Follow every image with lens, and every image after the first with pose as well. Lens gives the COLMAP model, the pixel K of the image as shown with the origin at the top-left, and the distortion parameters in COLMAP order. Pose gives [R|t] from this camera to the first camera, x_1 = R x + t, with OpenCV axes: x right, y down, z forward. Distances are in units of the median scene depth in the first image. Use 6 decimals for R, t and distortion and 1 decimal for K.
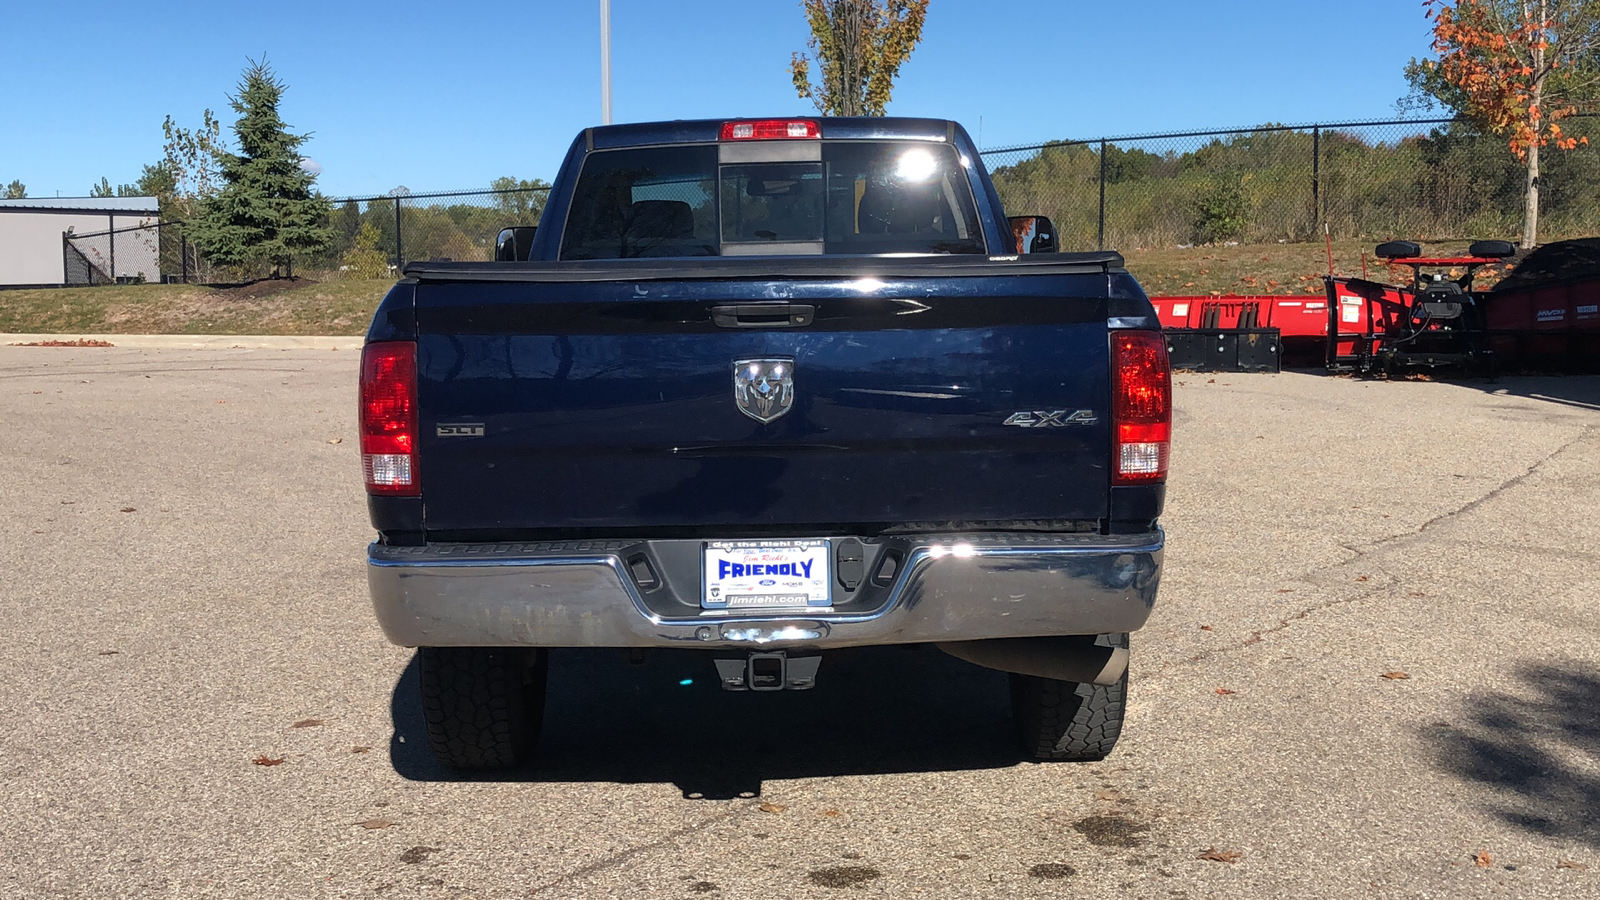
lens RADIAL K [[1948.4, 0, 803.3], [0, 1948.4, 417.1], [0, 0, 1]] dist [0.186836, -0.646226]
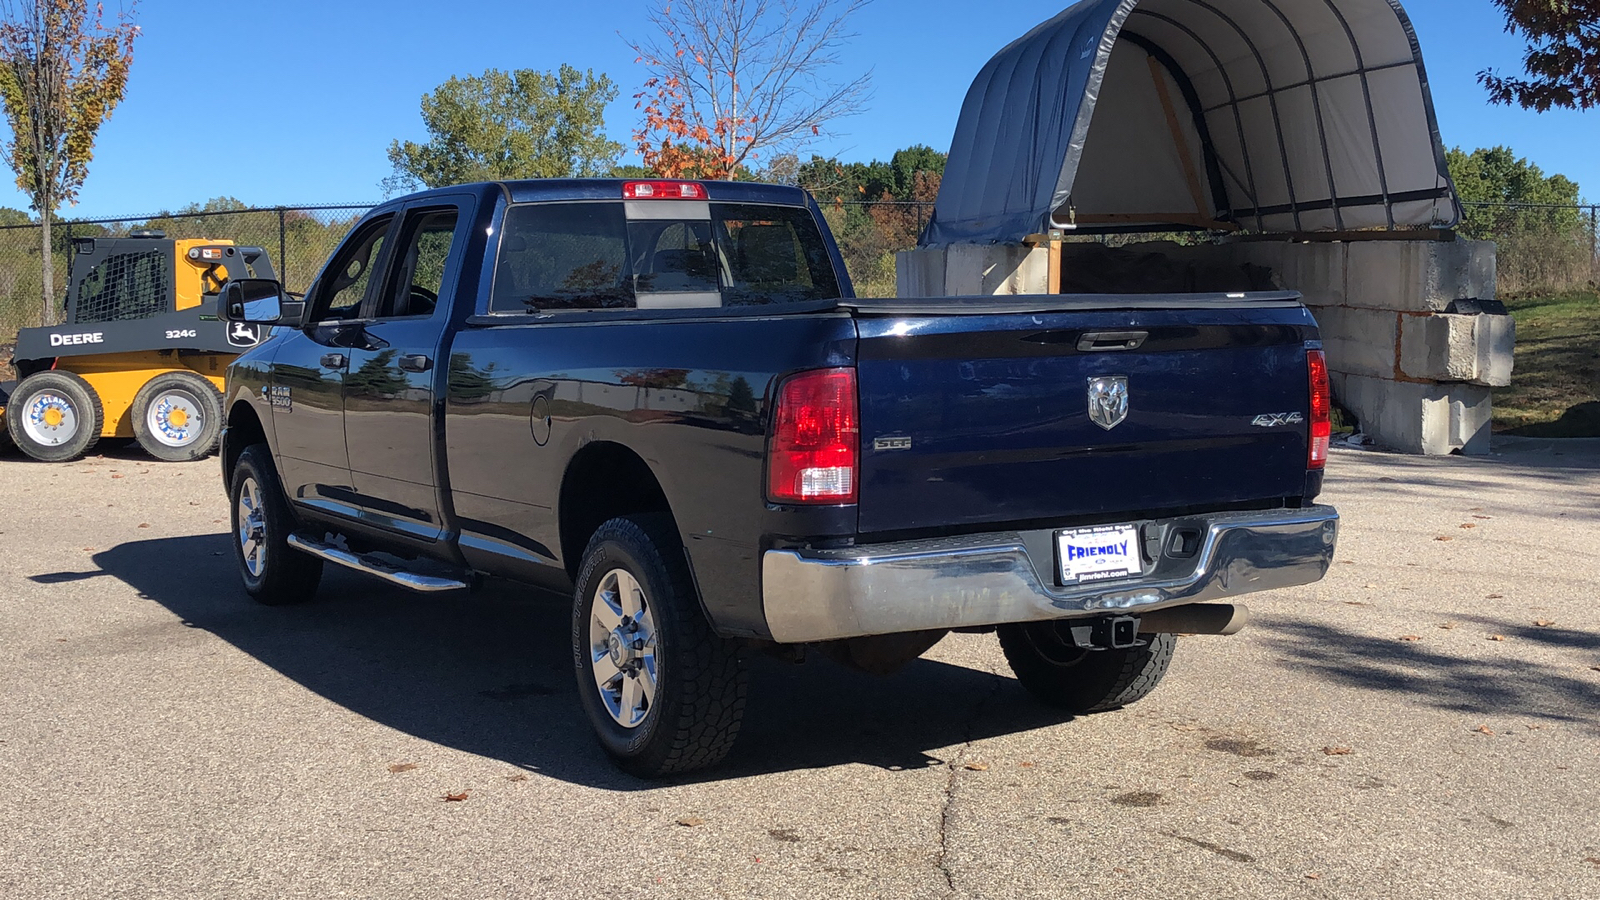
lens RADIAL K [[1948.4, 0, 803.3], [0, 1948.4, 417.1], [0, 0, 1]] dist [0.186836, -0.646226]
pose [[0.865424, -0.026995, 0.500313, -0.785412], [0.046009, 0.998610, -0.025704, 0.017997], [-0.498924, 0.045263, 0.865463, 0.033508]]
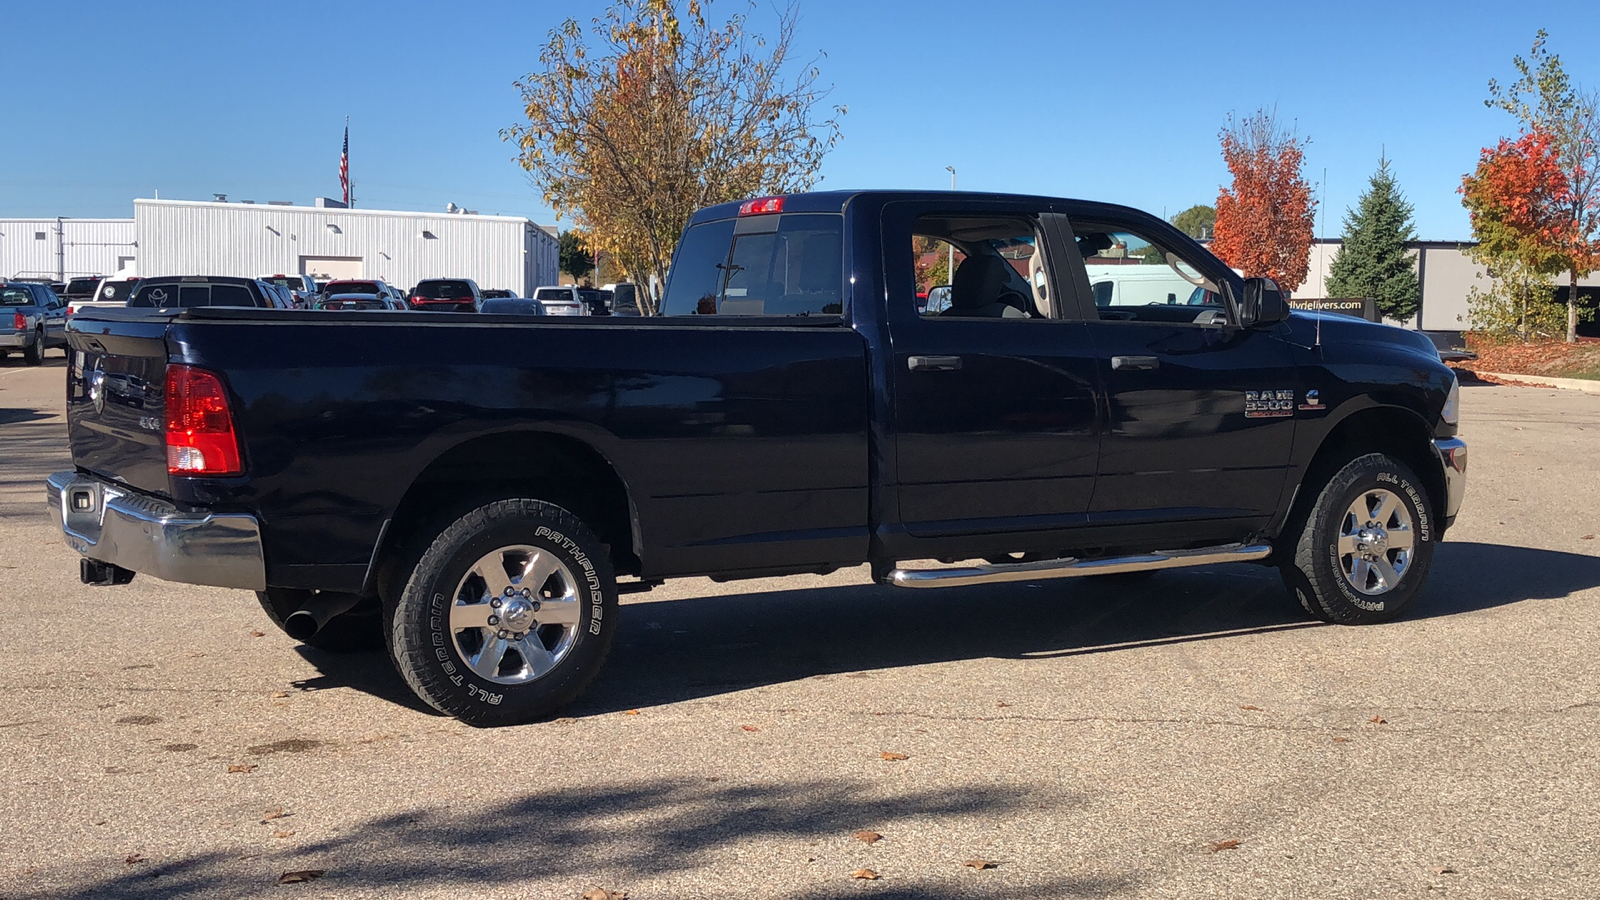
lens RADIAL K [[1948.4, 0, 803.3], [0, 1948.4, 417.1], [0, 0, 1]] dist [0.186836, -0.646226]
pose [[0.508586, 0.067085, -0.858394, 1.650958], [-0.087512, 0.995825, 0.025975, -0.087752], [0.856552, 0.061909, 0.512333, 0.707878]]
